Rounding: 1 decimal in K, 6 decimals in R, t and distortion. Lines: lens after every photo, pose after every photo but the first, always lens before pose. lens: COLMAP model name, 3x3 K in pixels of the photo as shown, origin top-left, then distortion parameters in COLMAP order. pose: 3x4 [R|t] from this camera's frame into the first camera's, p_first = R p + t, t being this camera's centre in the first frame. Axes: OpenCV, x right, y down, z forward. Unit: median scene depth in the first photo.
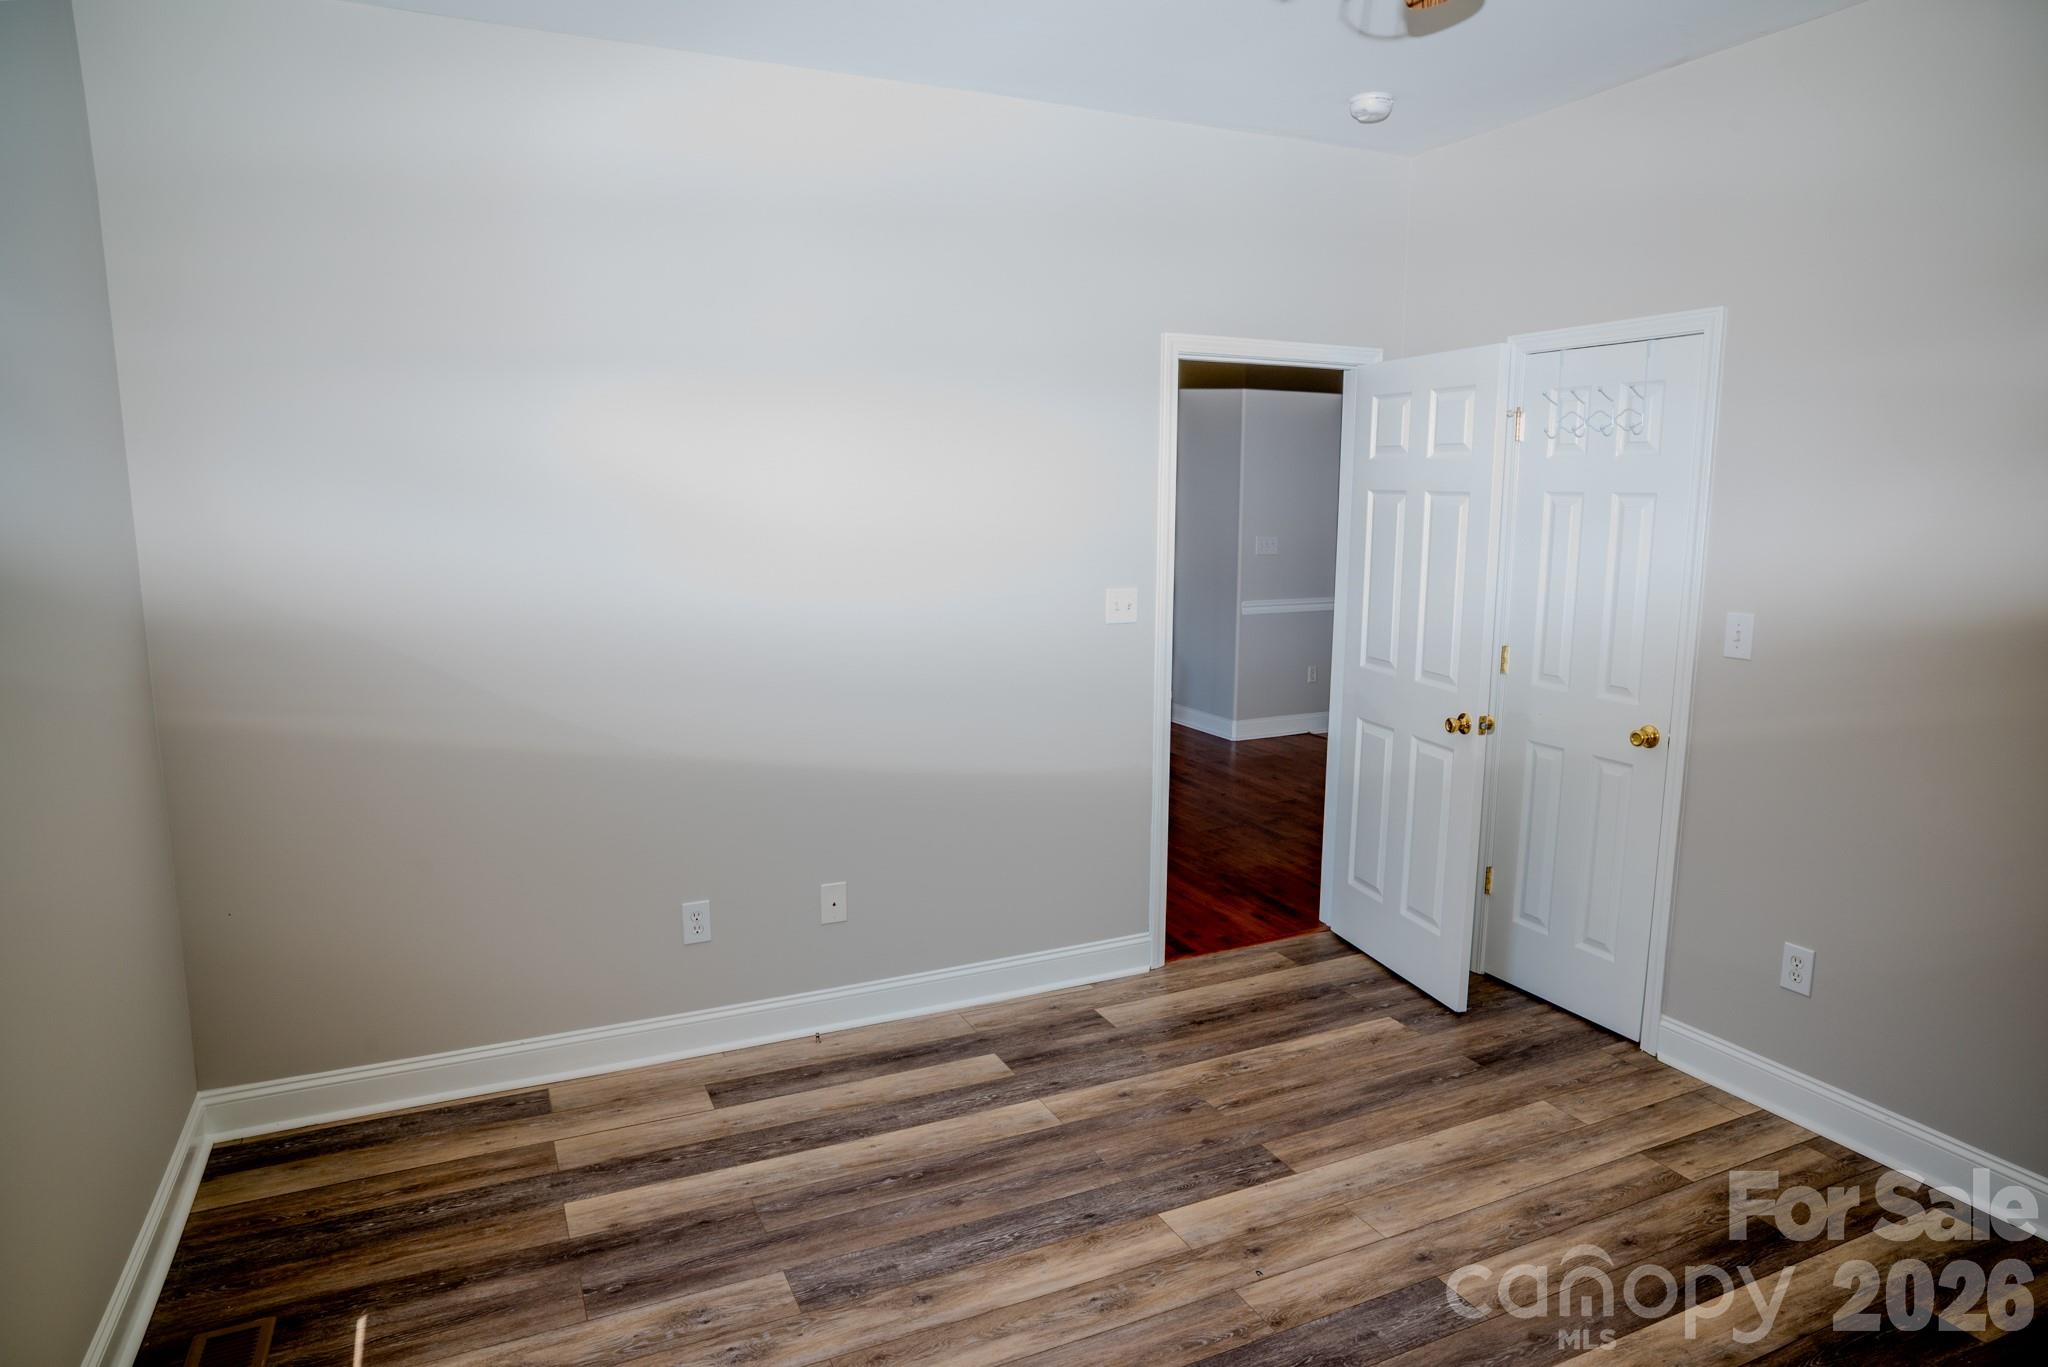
lens RADIAL K [[1180.3, 0, 1008.3], [0, 1180.3, 679.5], [0, 0, 1]] dist [-0.071482, 0.045856]
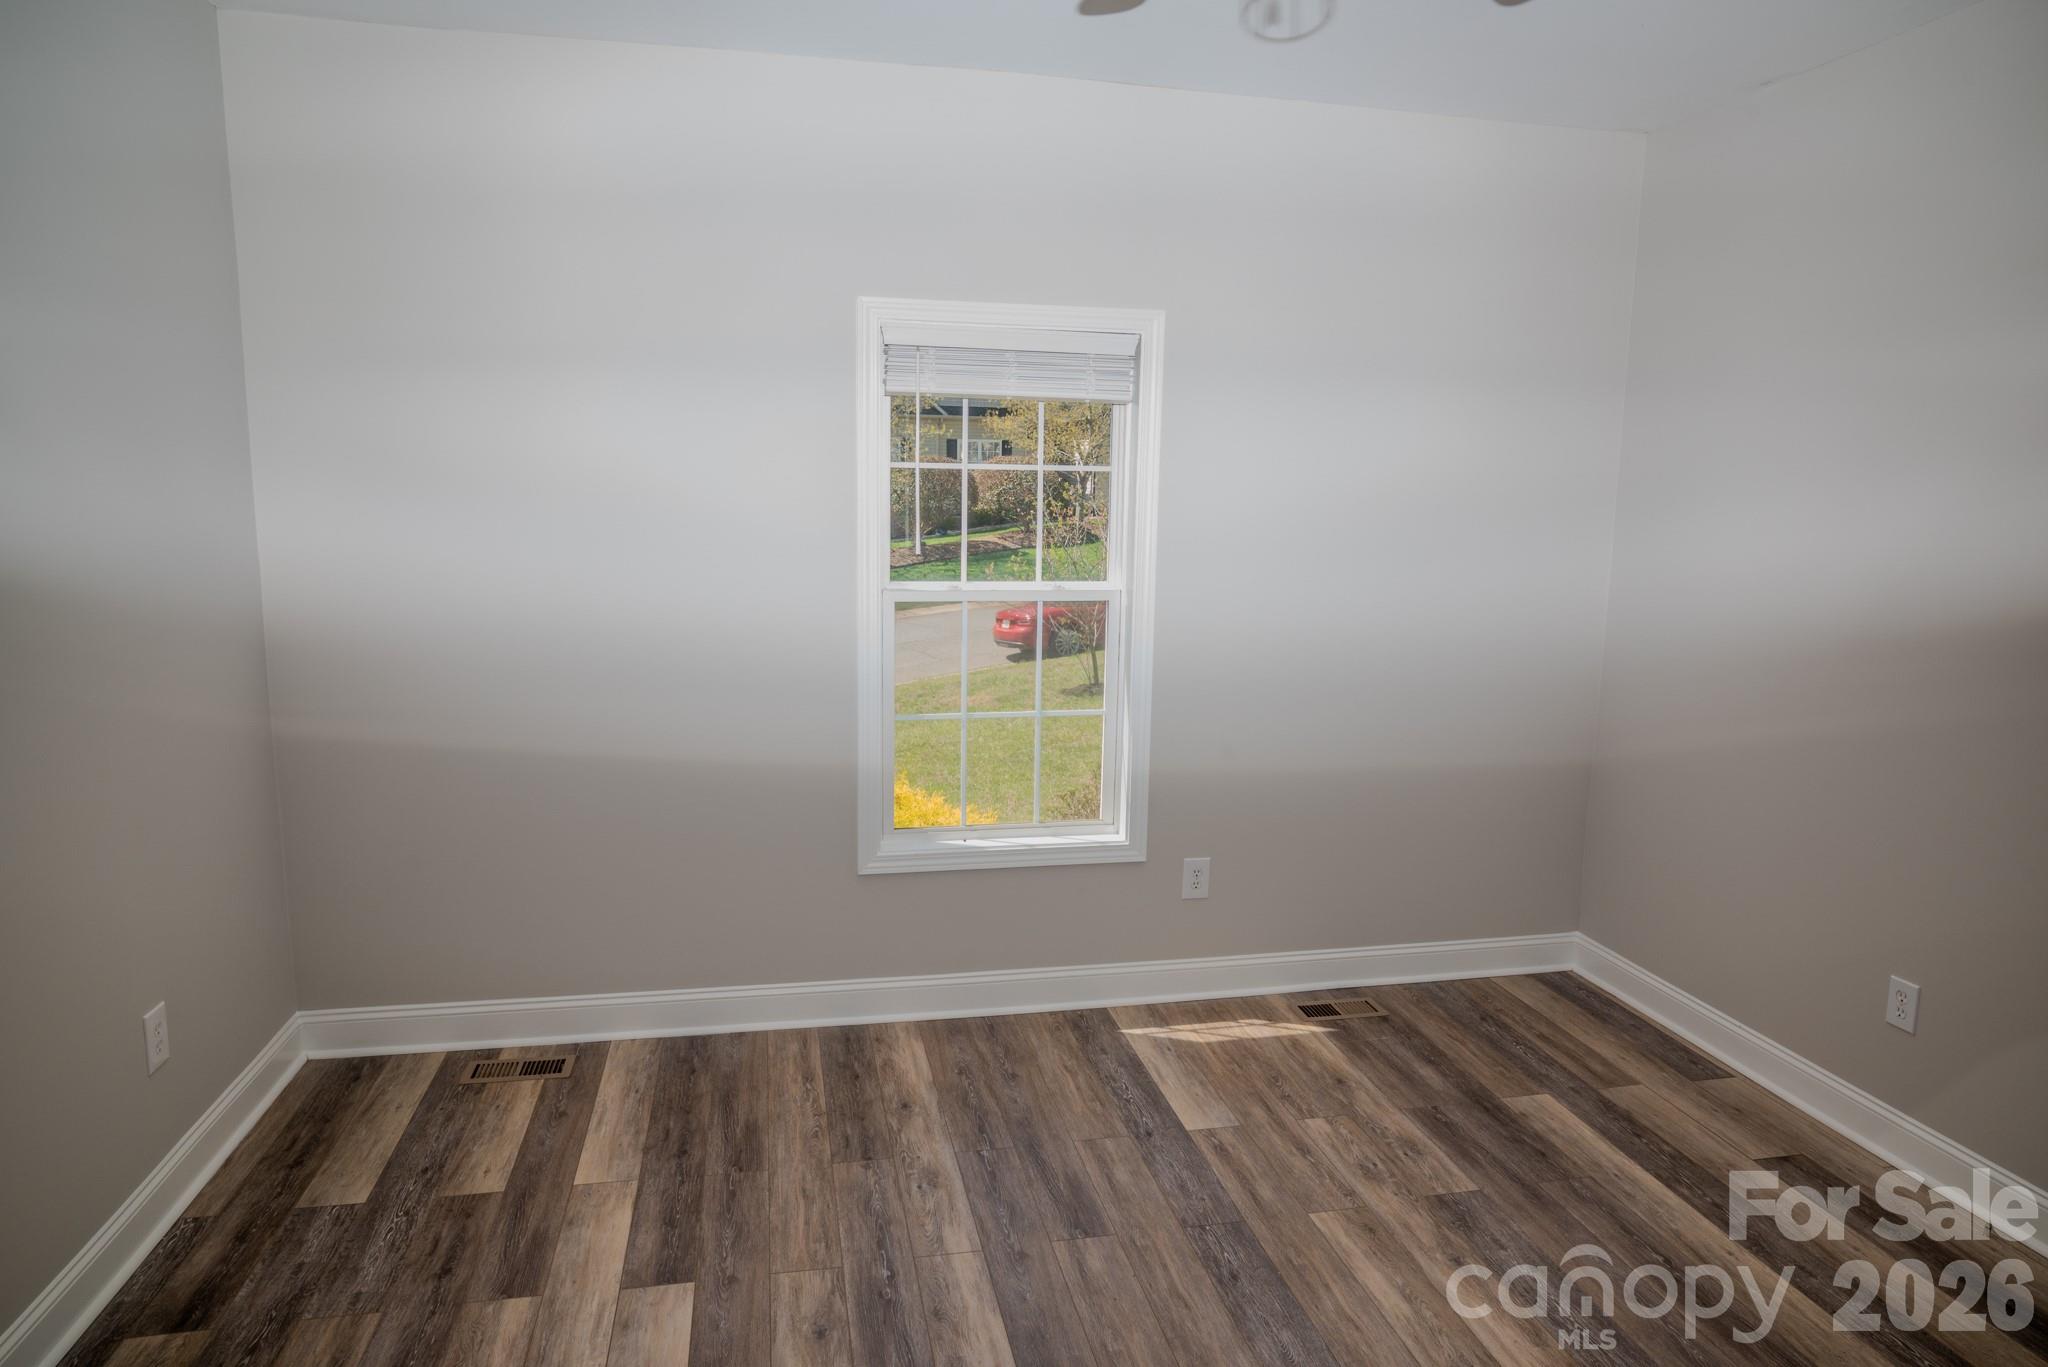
lens RADIAL K [[1180.3, 0, 1008.3], [0, 1180.3, 679.5], [0, 0, 1]] dist [-0.071482, 0.045856]
pose [[-0.226311, 0.141452, -0.963730, 0.773227], [-0.170480, 0.968376, 0.182167, -0.067969], [0.959020, 0.205523, -0.195039, 0.597921]]
